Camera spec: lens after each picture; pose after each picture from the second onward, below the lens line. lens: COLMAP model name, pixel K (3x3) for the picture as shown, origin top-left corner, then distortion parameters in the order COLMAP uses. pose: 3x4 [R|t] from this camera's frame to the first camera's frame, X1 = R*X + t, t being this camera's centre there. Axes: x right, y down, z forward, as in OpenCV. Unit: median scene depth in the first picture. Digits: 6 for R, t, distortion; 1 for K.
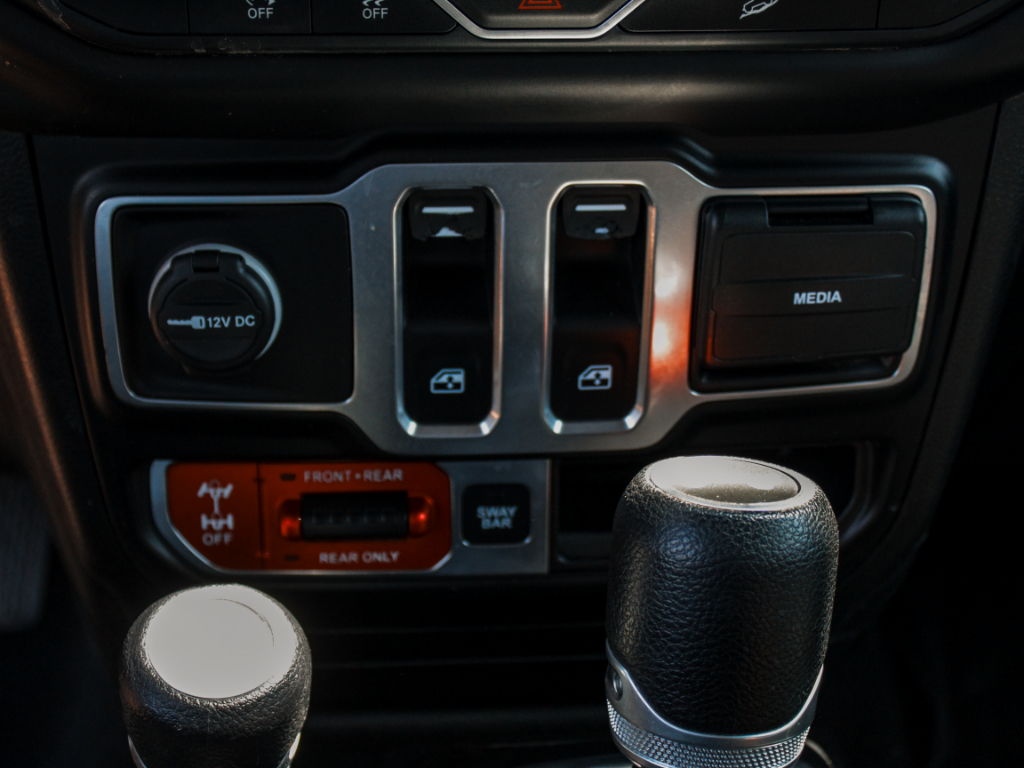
lens RADIAL K [[1652.1, 0, 510.1], [0, 1652.1, 378.5], [0, 0, 1]] dist [-0.044974, 0.000000]
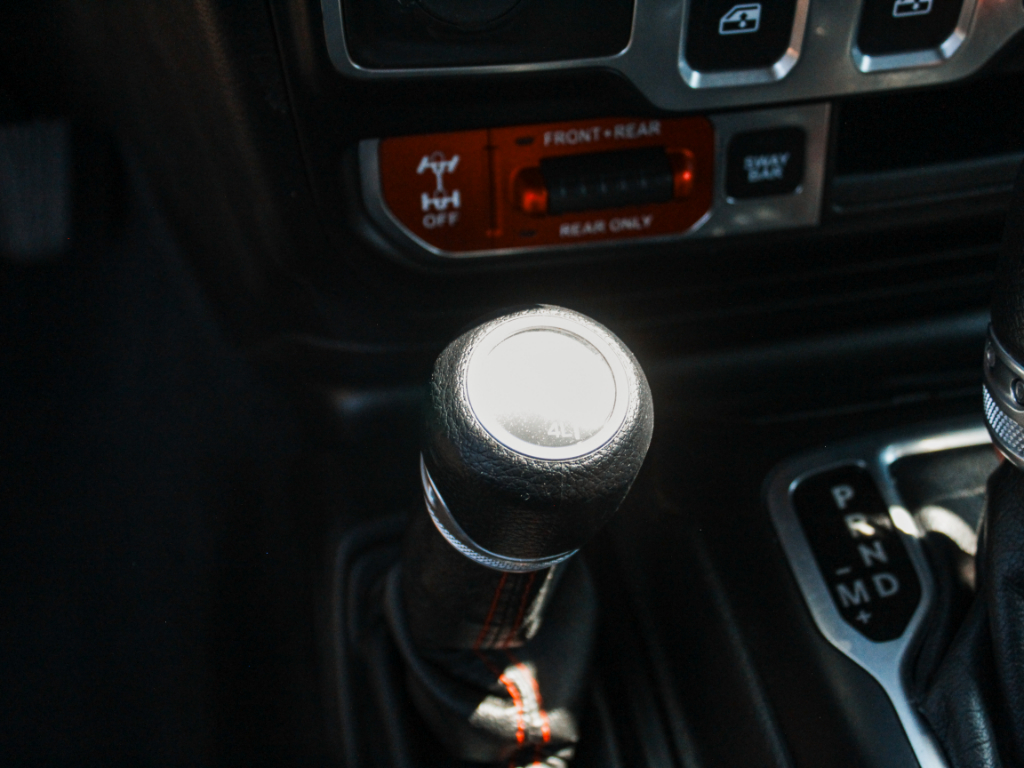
lens RADIAL K [[1652.1, 0, 509.1], [0, 1652.1, 383.1], [0, 0, 1]] dist [-0.044974, 0.000000]
pose [[0.994350, -0.085534, 0.062861, -0.215263], [0.062735, 0.951245, 0.301990, -0.079033], [-0.085626, -0.296340, 0.951236, 0.188559]]
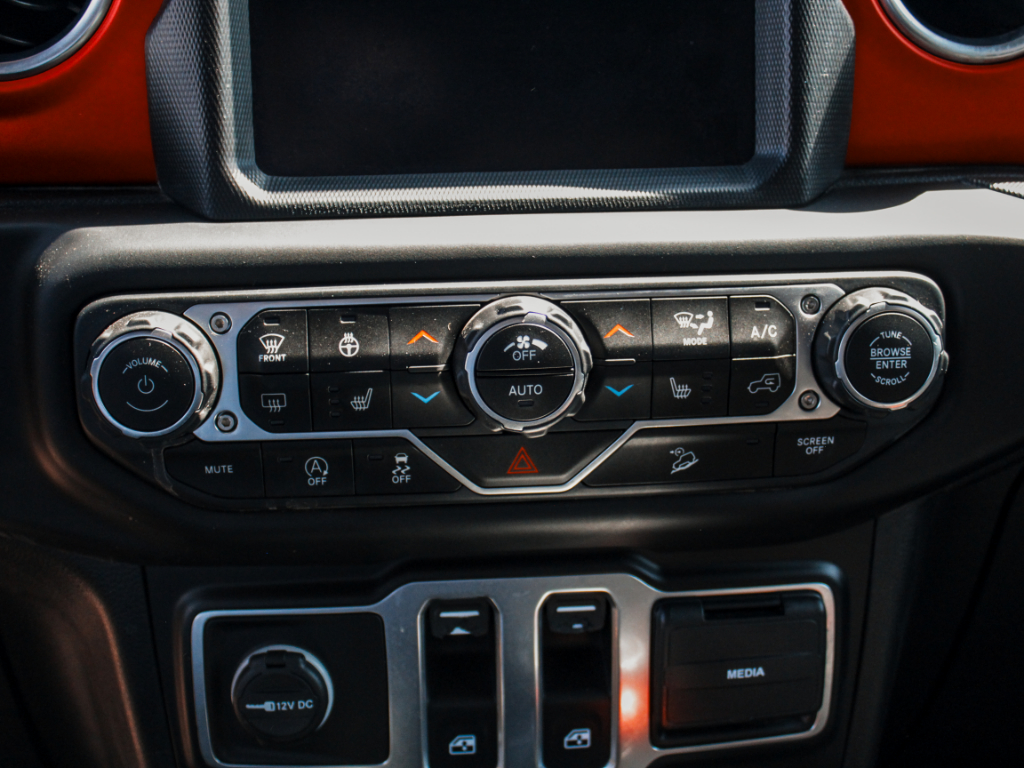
lens RADIAL K [[1443.3, 0, 504.6], [0, 1443.3, 374.6], [0, 0, 1]] dist [-0.063177, 0.000000]
pose [[0.999524, -0.028316, -0.012207, 0.016681], [0.025227, 0.978578, -0.204325, -0.050752], [0.017731, 0.203920, 0.978827, -0.150917]]
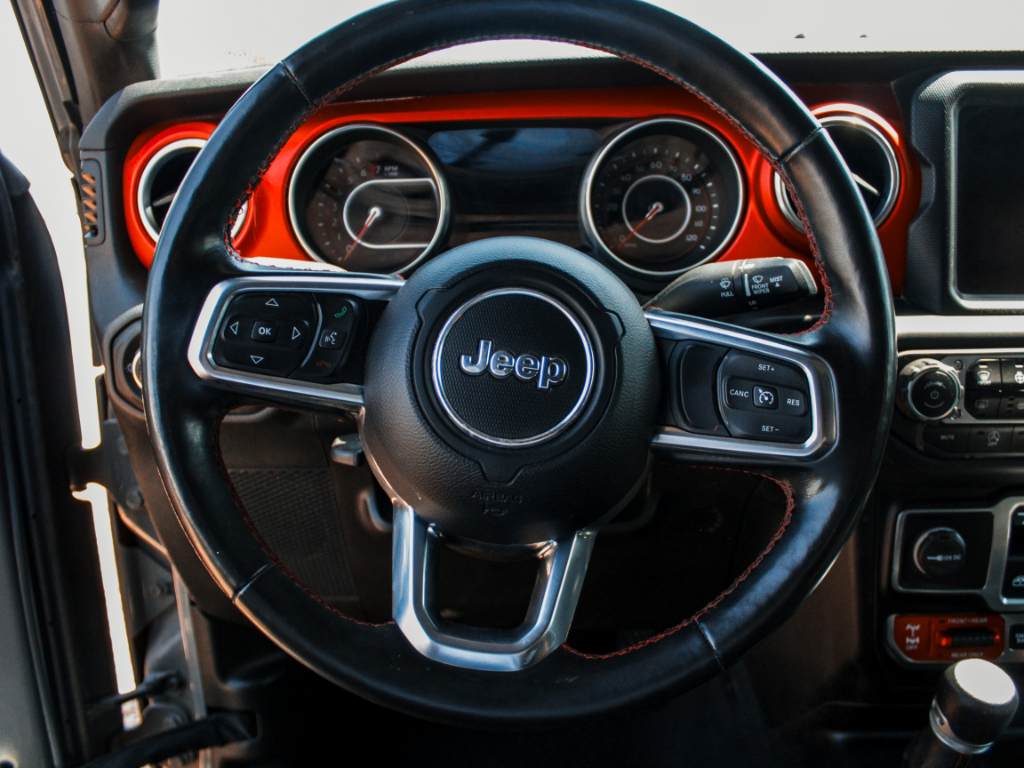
lens RADIAL K [[911.3, 0, 506.1], [0, 911.3, 377.5], [0, 0, 1]] dist [-0.149554, 0.082984]
pose [[0.992487, -0.012272, -0.121736, -0.651778], [-0.016576, 0.972299, -0.233153, 0.021809], [0.121225, 0.233419, 0.964790, -0.454111]]
